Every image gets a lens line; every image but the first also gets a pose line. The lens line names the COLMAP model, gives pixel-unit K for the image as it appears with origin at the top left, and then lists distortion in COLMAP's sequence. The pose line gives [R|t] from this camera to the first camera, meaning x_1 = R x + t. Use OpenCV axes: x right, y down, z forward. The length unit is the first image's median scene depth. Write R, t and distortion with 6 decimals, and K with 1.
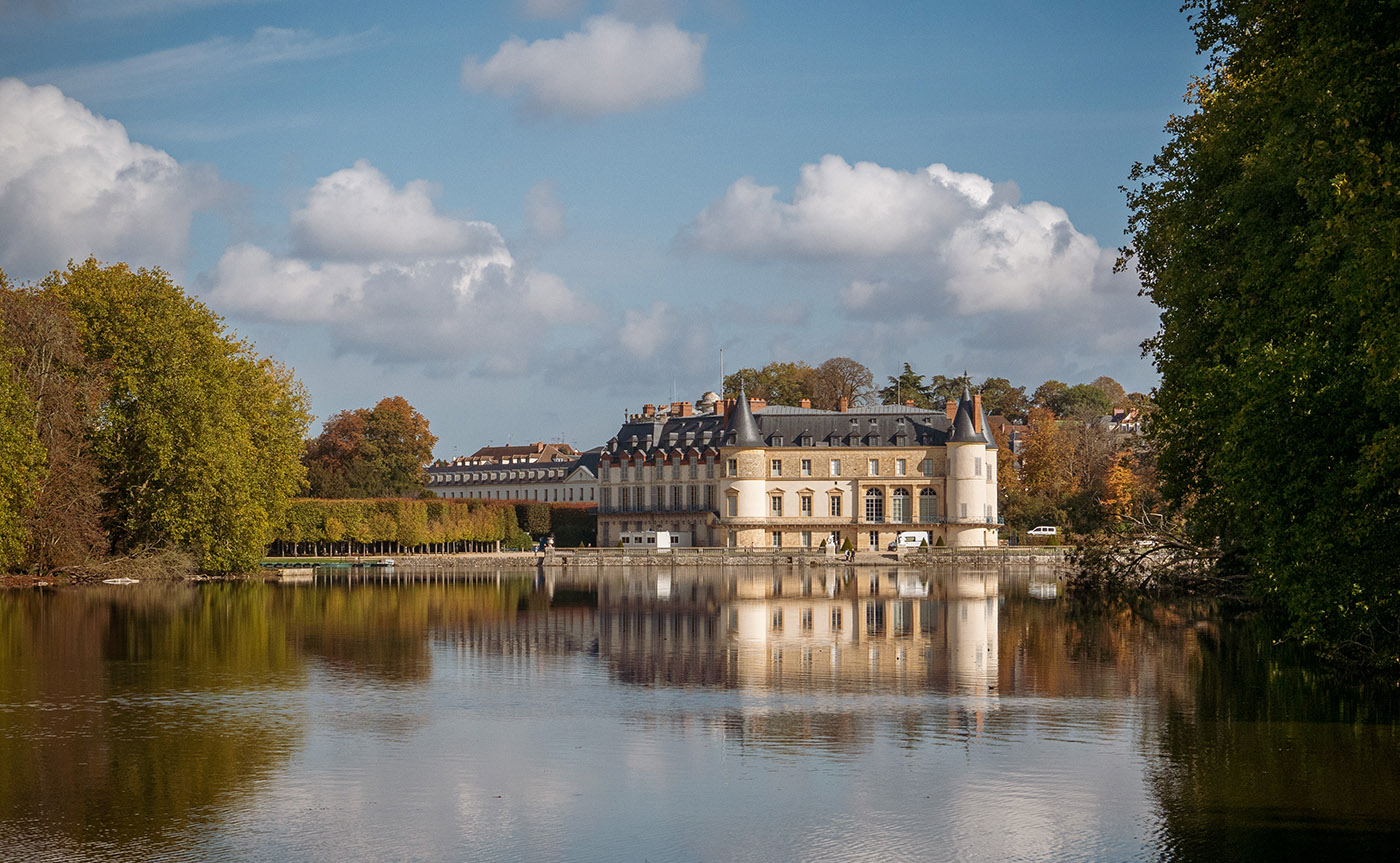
lens RADIAL K [[3241.3, 0, 698.6], [0, 3241.3, 434.2], [0, 0, 1]] dist [0.386098, 0.000000]
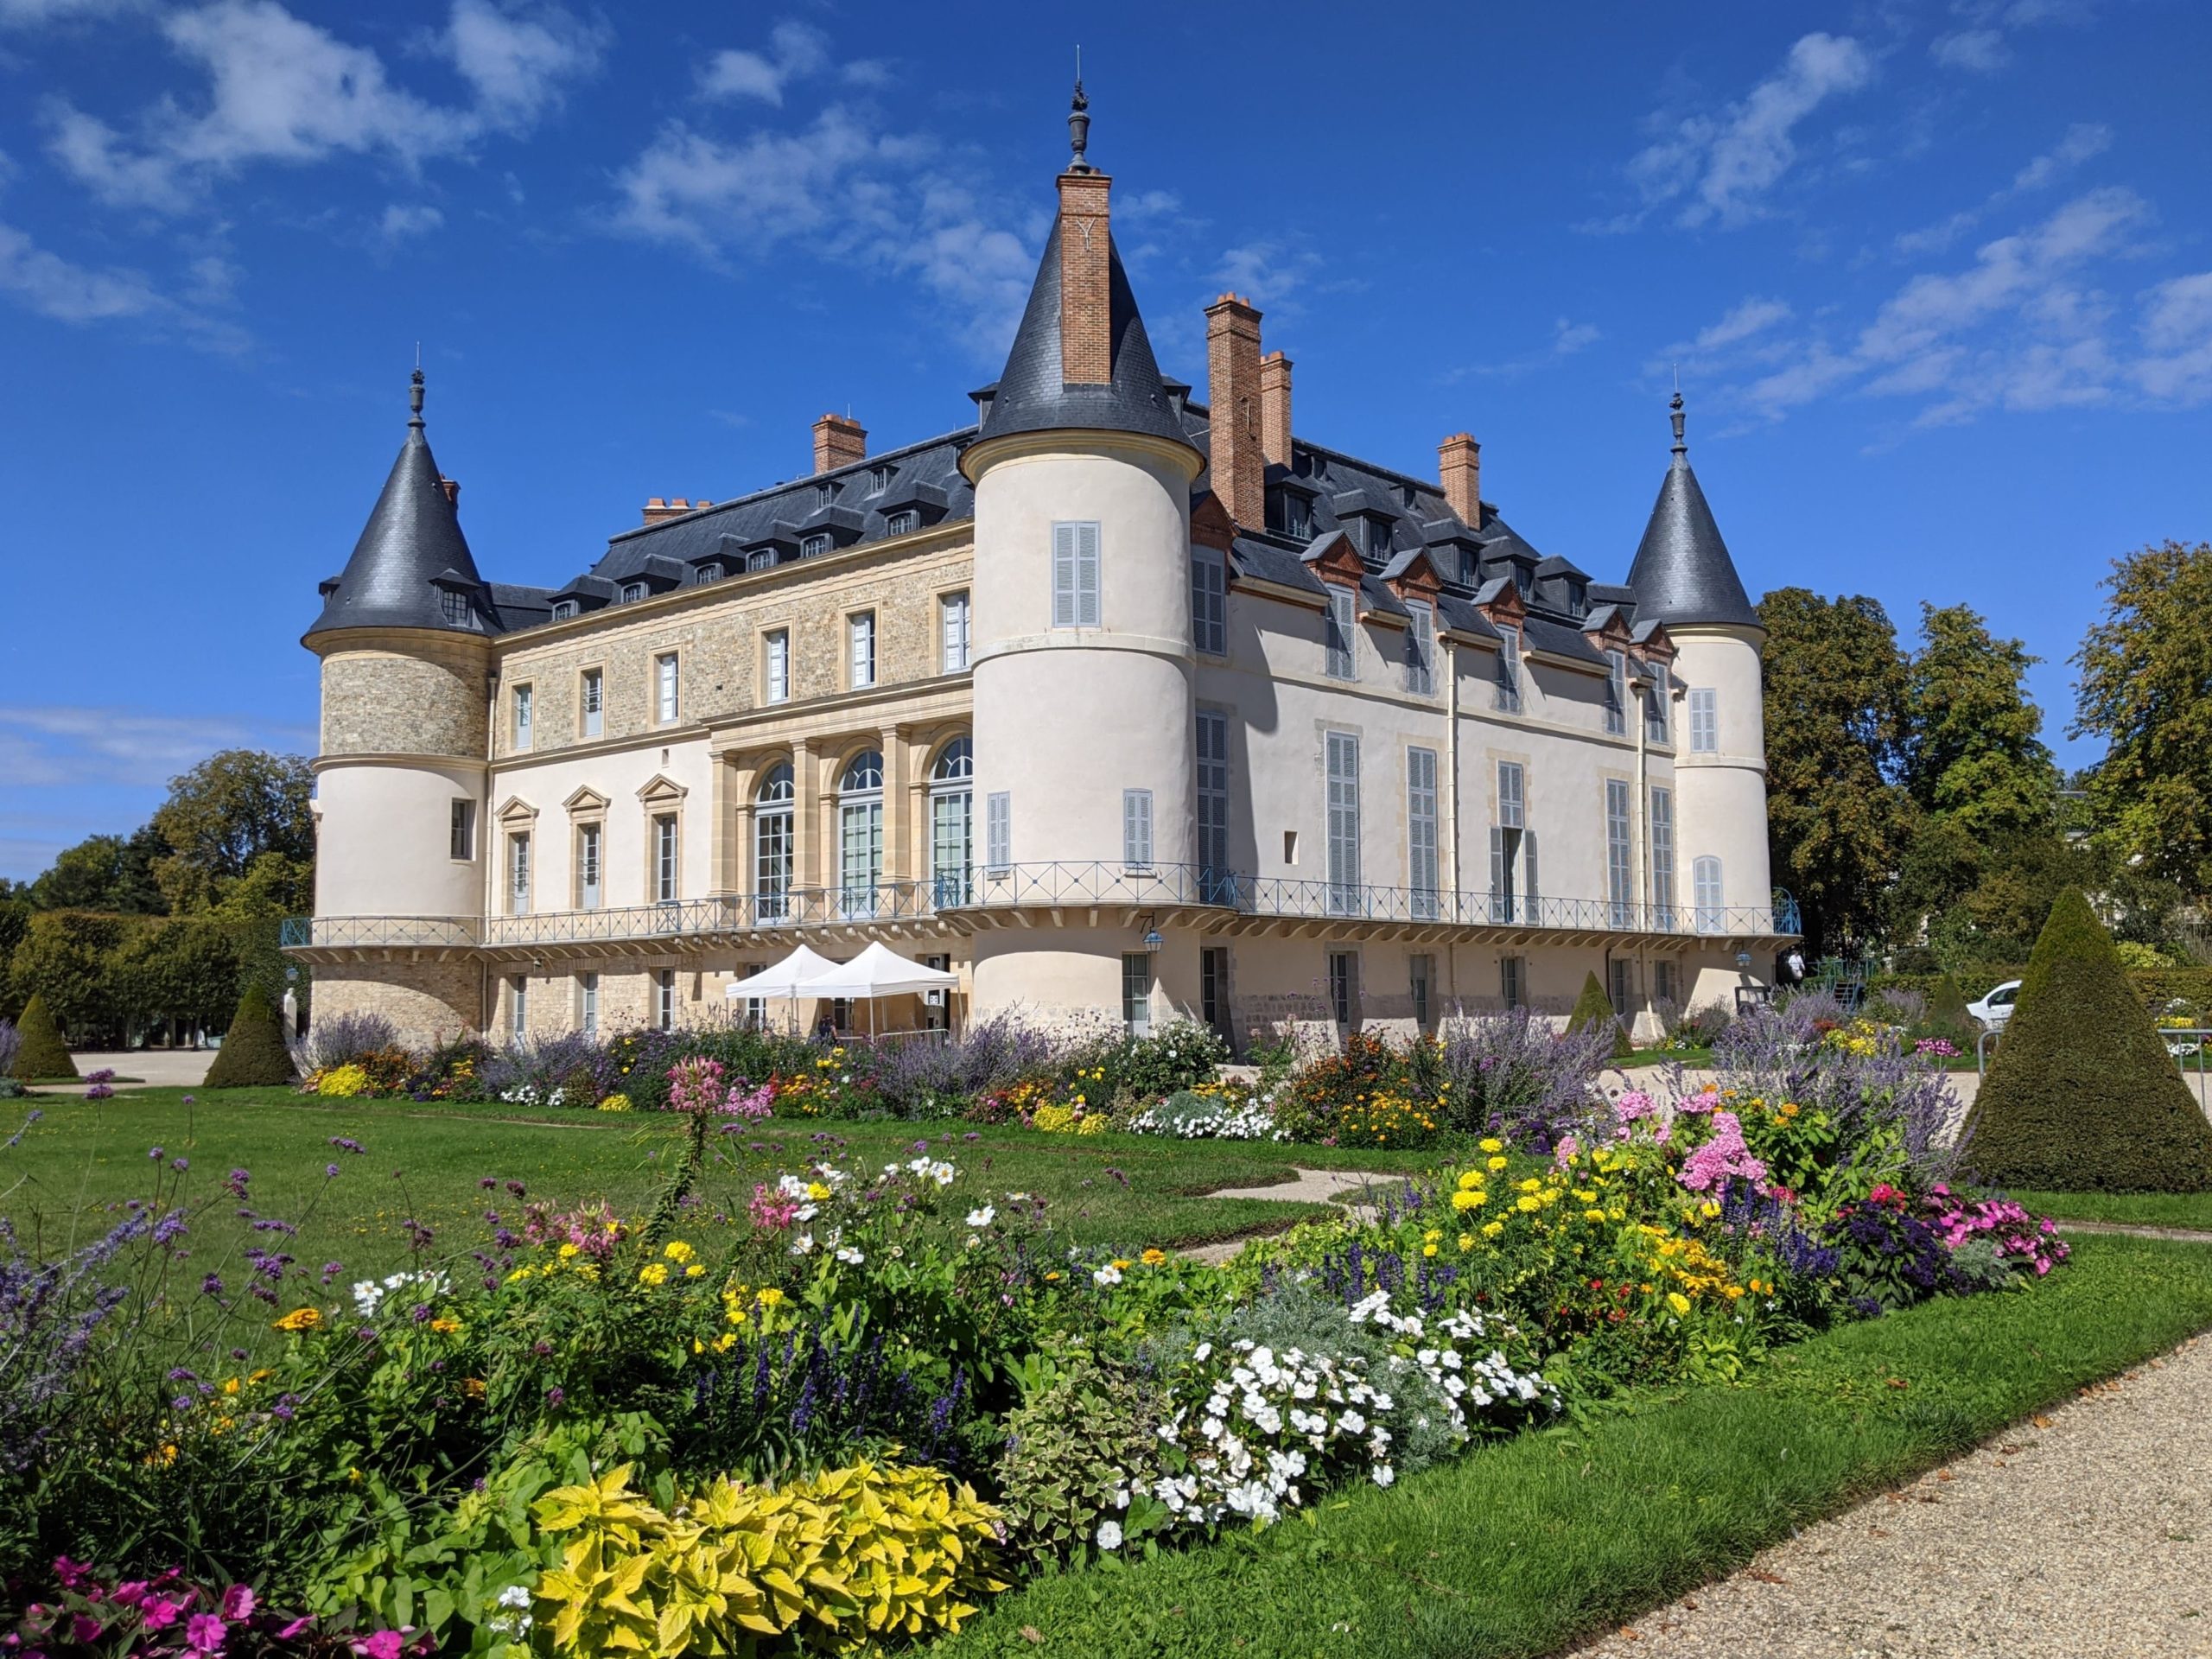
lens RADIAL K [[1858.2, 0, 1105.3], [0, 1858.2, 824.2], [0, 0, 1]] dist [0.007424, 0.006015]
pose [[0.800536, -0.064628, -0.595790, 0.143723], [0.024441, 0.996862, -0.075294, 0.030326], [0.598786, 0.045714, 0.799603, 0.914593]]
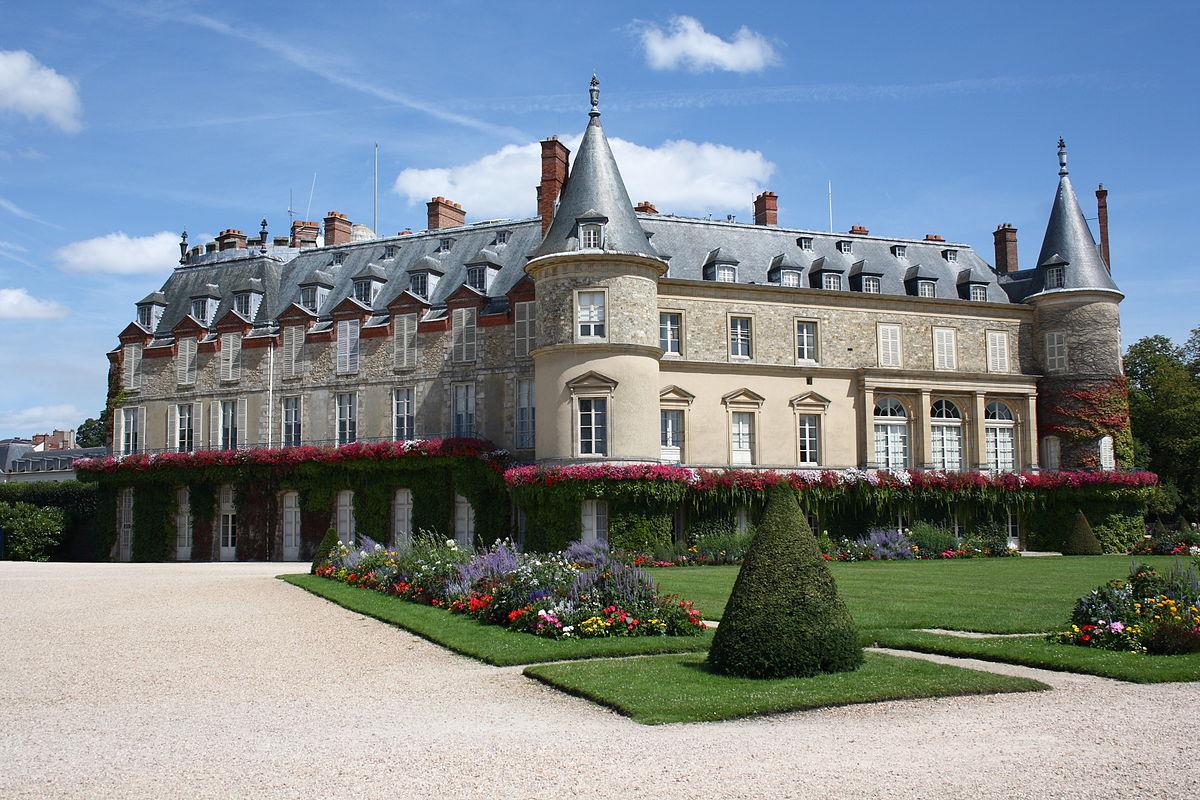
lens RADIAL K [[1362.8, 0, 598.1], [0, 1362.8, 402.5], [0, 0, 1]] dist [-0.143112, 0.000000]
pose [[0.903763, 0.042608, 0.425906, -0.050799], [-0.007015, 0.996374, -0.084791, 0.031852], [-0.427975, 0.073643, 0.900785, 0.862430]]
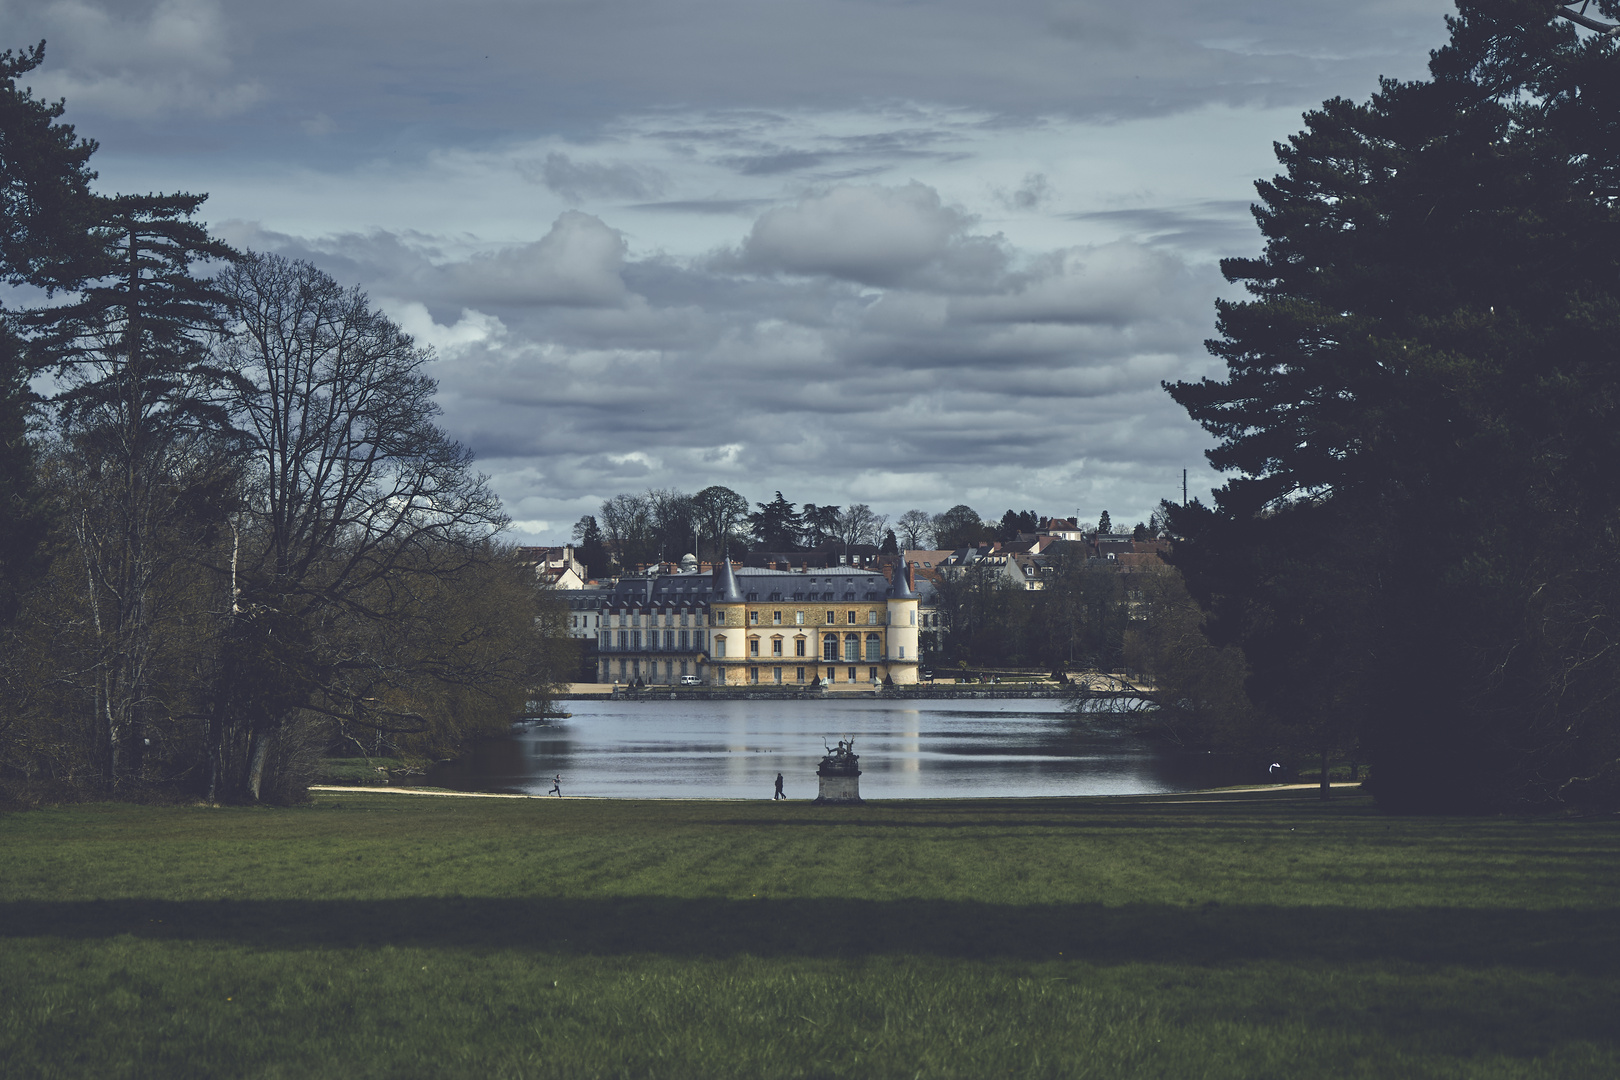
lens RADIAL K [[4508.8, 0, 810.0], [0, 4508.8, 540.4], [0, 0, 1]] dist [0.049651, 0.000000]
pose [[0.993047, 0.001747, 0.117705, -0.162765], [-0.003695, 0.999860, 0.016331, -0.049228], [-0.117660, -0.016652, 0.992914, -0.761547]]
